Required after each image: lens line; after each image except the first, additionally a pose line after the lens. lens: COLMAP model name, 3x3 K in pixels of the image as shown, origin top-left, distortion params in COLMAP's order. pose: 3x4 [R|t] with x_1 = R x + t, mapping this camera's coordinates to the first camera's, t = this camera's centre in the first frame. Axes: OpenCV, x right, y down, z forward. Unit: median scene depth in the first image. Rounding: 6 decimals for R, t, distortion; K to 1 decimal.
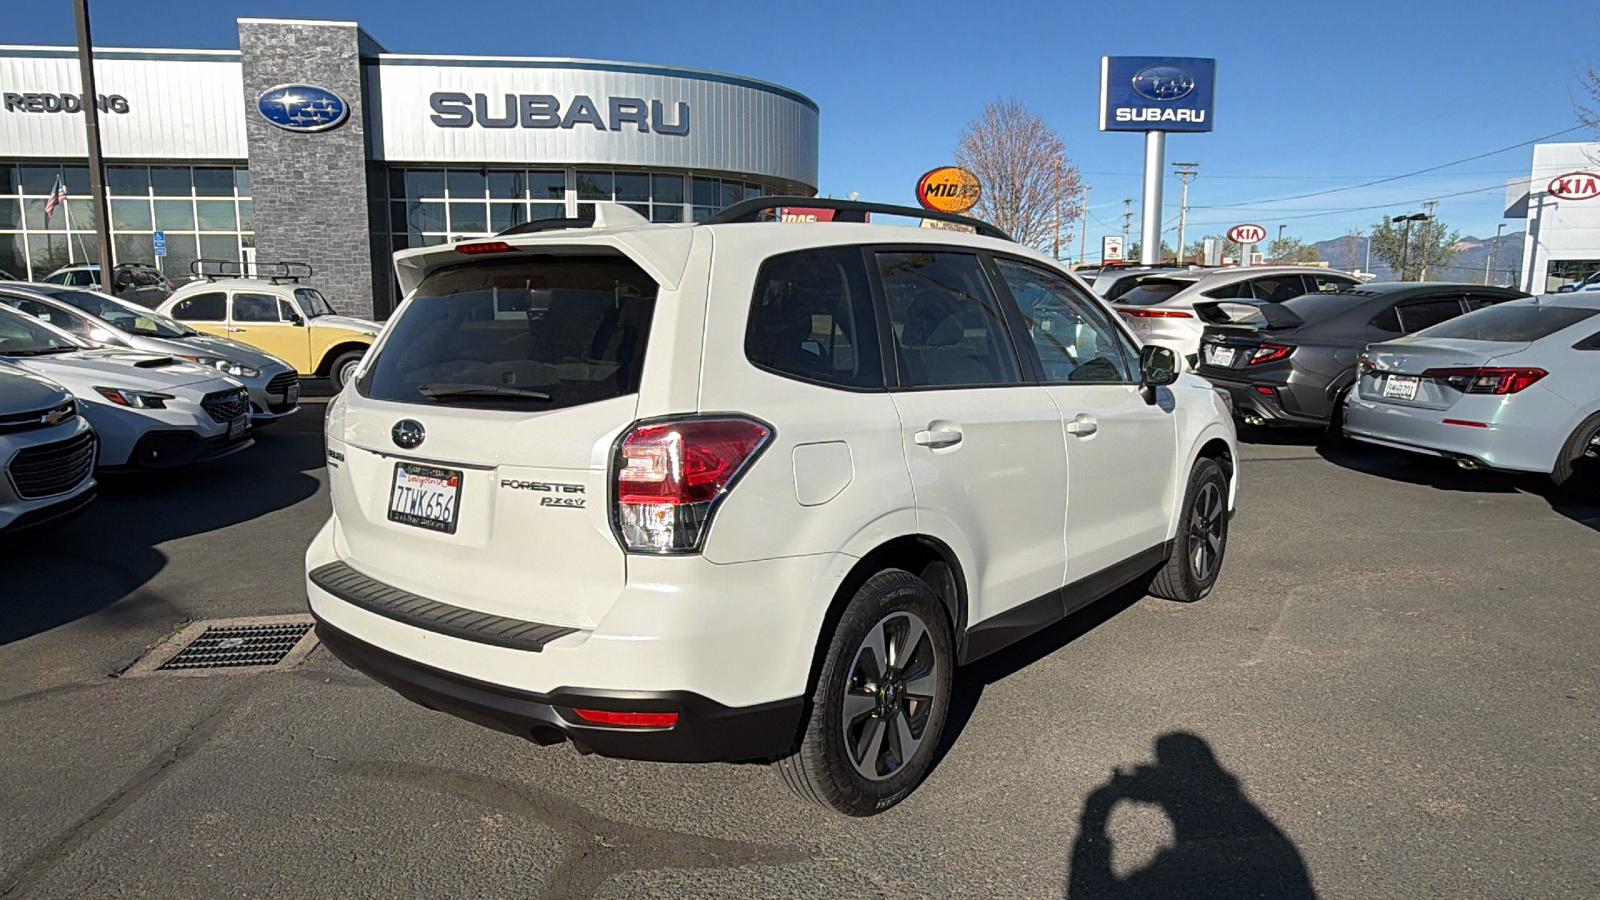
lens RADIAL K [[1042.1, 0, 797.4], [0, 1042.1, 451.2], [0, 0, 1]] dist [-0.006047, 0.003721]
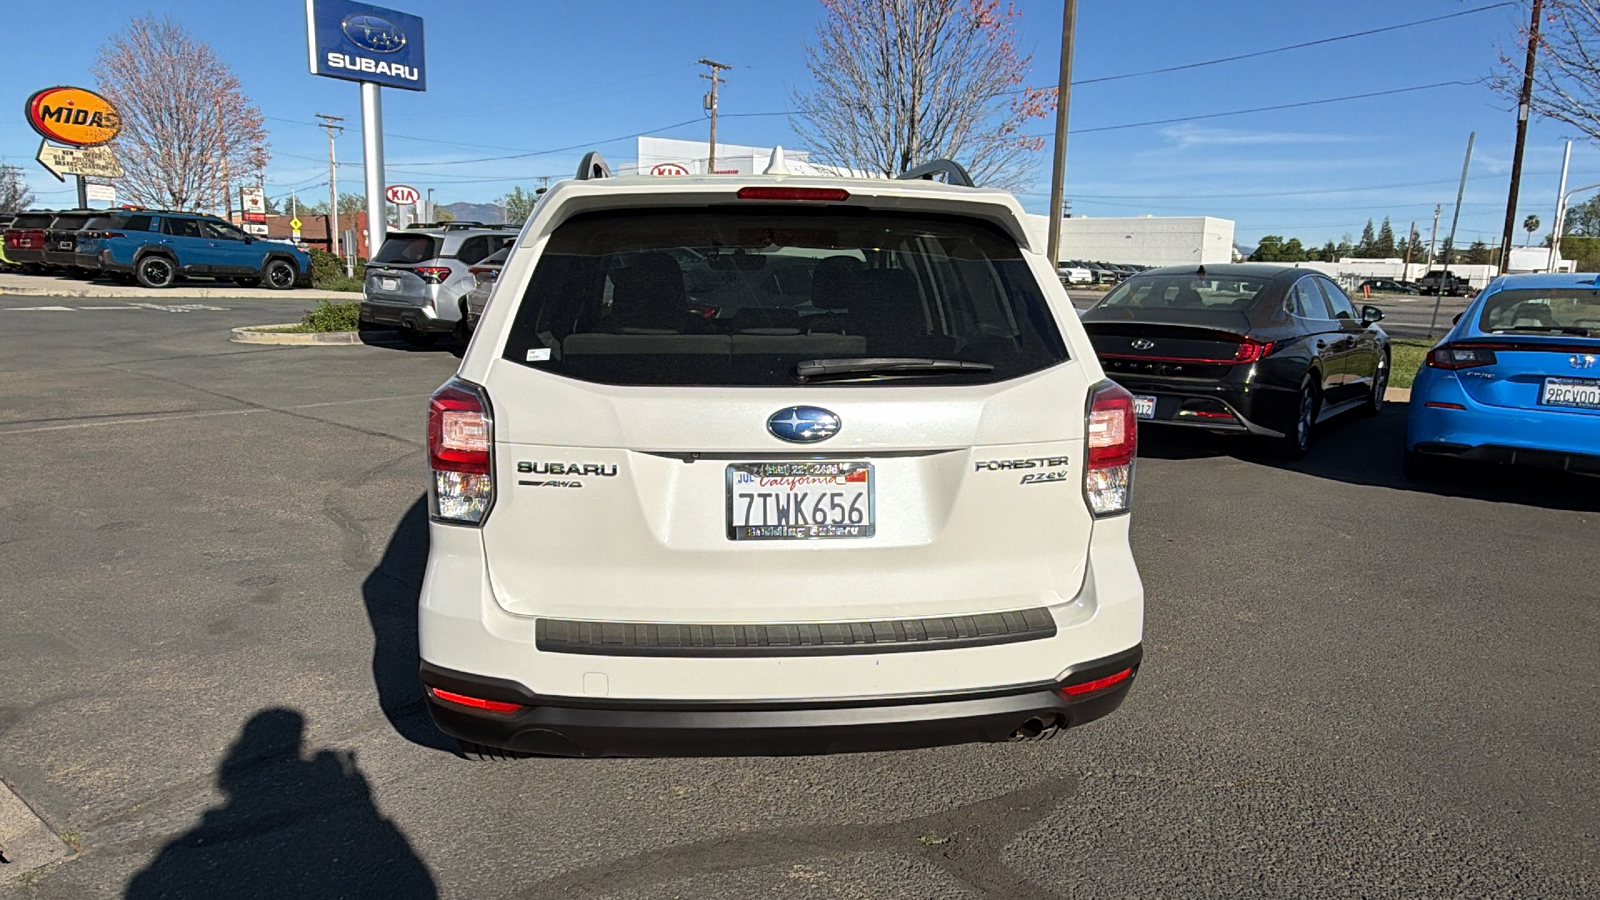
lens RADIAL K [[1042.1, 0, 796.9], [0, 1042.1, 448.4], [0, 0, 1]] dist [-0.006047, 0.003721]
pose [[0.700439, -0.101736, 0.706424, -0.095118], [0.076893, 0.994784, 0.067023, -0.005269], [-0.709558, 0.007373, 0.704608, 0.044332]]
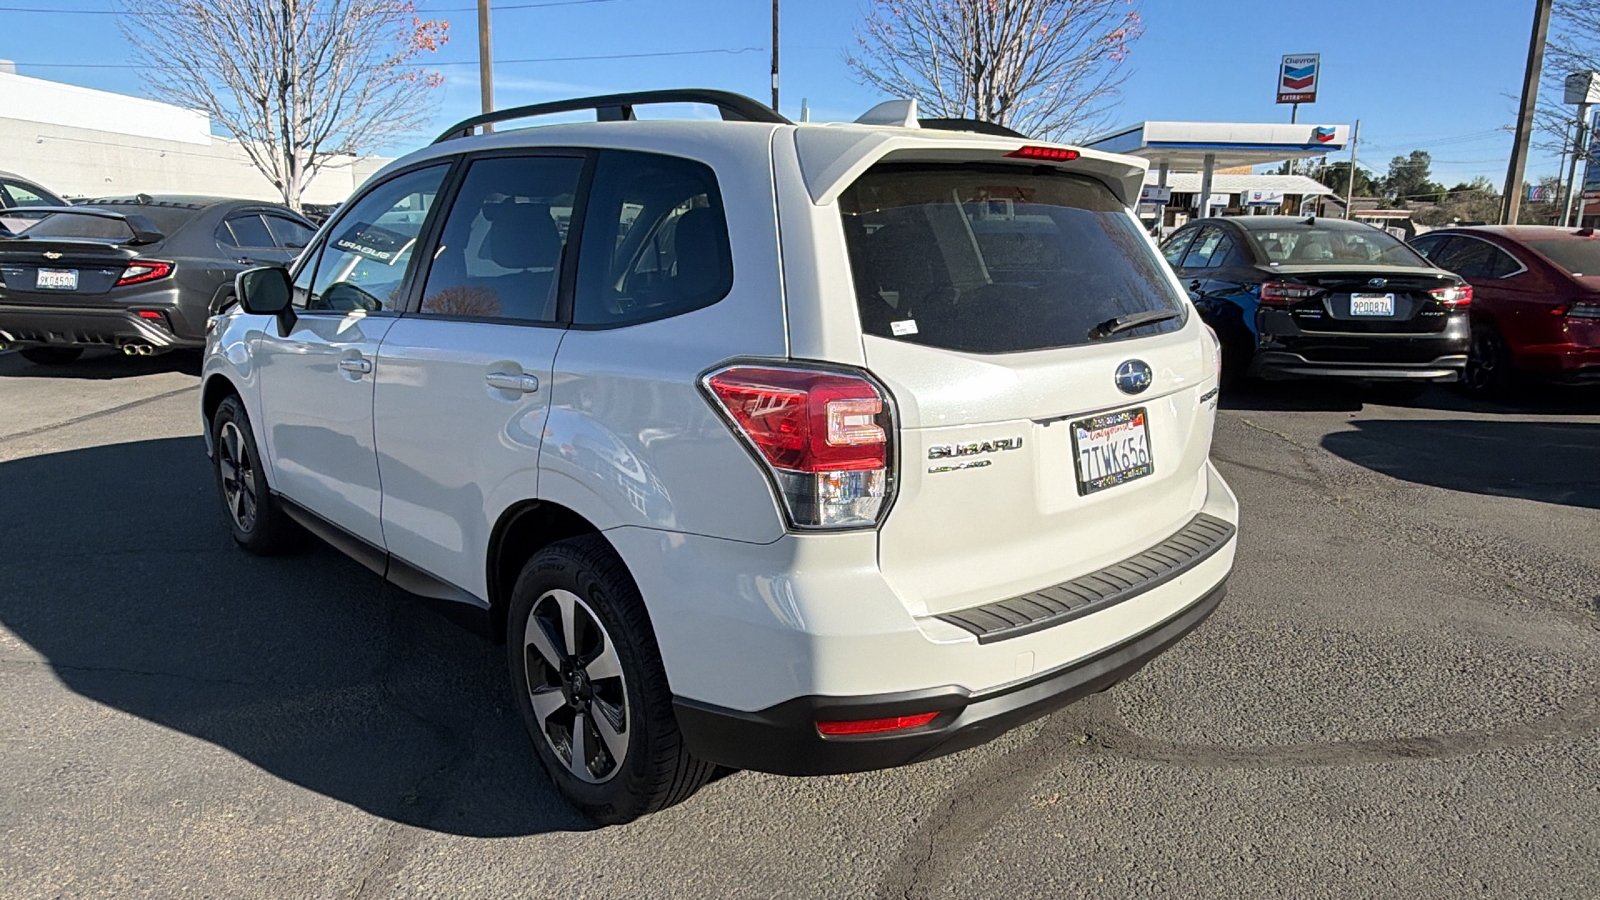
lens RADIAL K [[1042.1, 0, 802.7], [0, 1042.1, 440.6], [0, 0, 1]] dist [-0.006047, 0.003721]
pose [[0.125488, -0.193439, 0.973054, -0.125291], [0.122183, 0.976354, 0.178338, -0.015111], [-0.984543, 0.096511, 0.146156, 0.115448]]
